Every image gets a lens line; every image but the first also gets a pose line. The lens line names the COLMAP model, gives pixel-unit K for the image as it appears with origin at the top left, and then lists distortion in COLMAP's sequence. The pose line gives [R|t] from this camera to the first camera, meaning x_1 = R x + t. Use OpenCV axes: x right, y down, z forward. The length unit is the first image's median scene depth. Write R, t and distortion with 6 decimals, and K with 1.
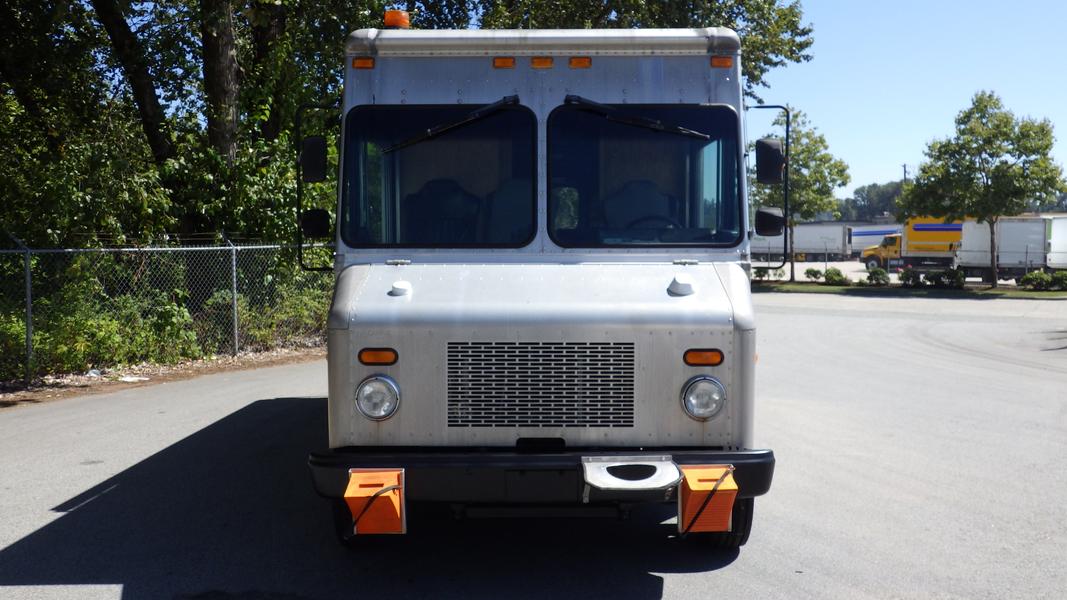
lens RADIAL K [[883.3, 0, 538.3], [0, 883.3, 302.2], [0, 0, 1]] dist [-0.007587, -0.002608]
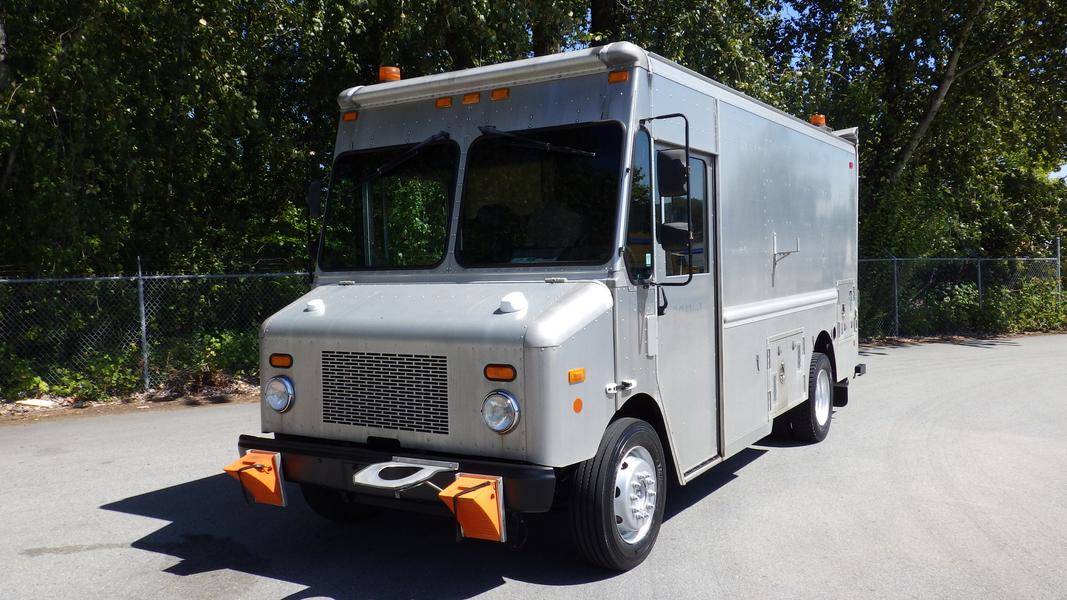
lens RADIAL K [[883.3, 0, 538.3], [0, 883.3, 302.2], [0, 0, 1]] dist [-0.007587, -0.002608]
pose [[0.856360, 0.001758, -0.516375, 0.678350], [-0.007421, 0.999933, -0.008902, -0.010488], [0.516325, 0.011455, 0.856316, 0.115187]]
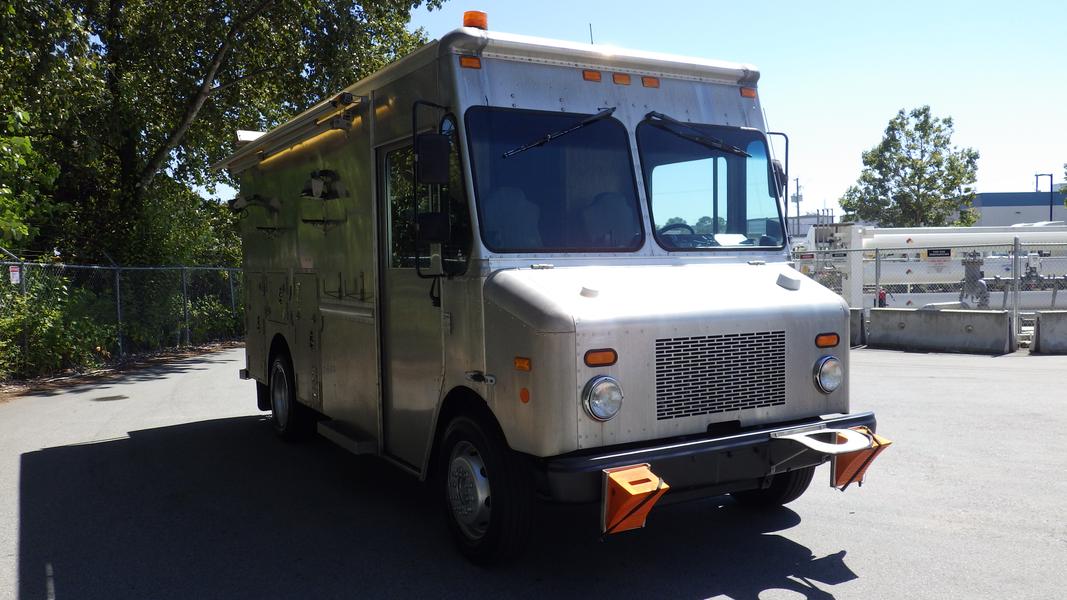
lens RADIAL K [[883.3, 0, 538.3], [0, 883.3, 302.2], [0, 0, 1]] dist [-0.007587, -0.002608]
pose [[0.862538, -0.033343, 0.504893, -0.668210], [0.043973, 0.998991, -0.009148, 0.004032], [-0.504078, 0.030091, 0.863134, 0.144832]]
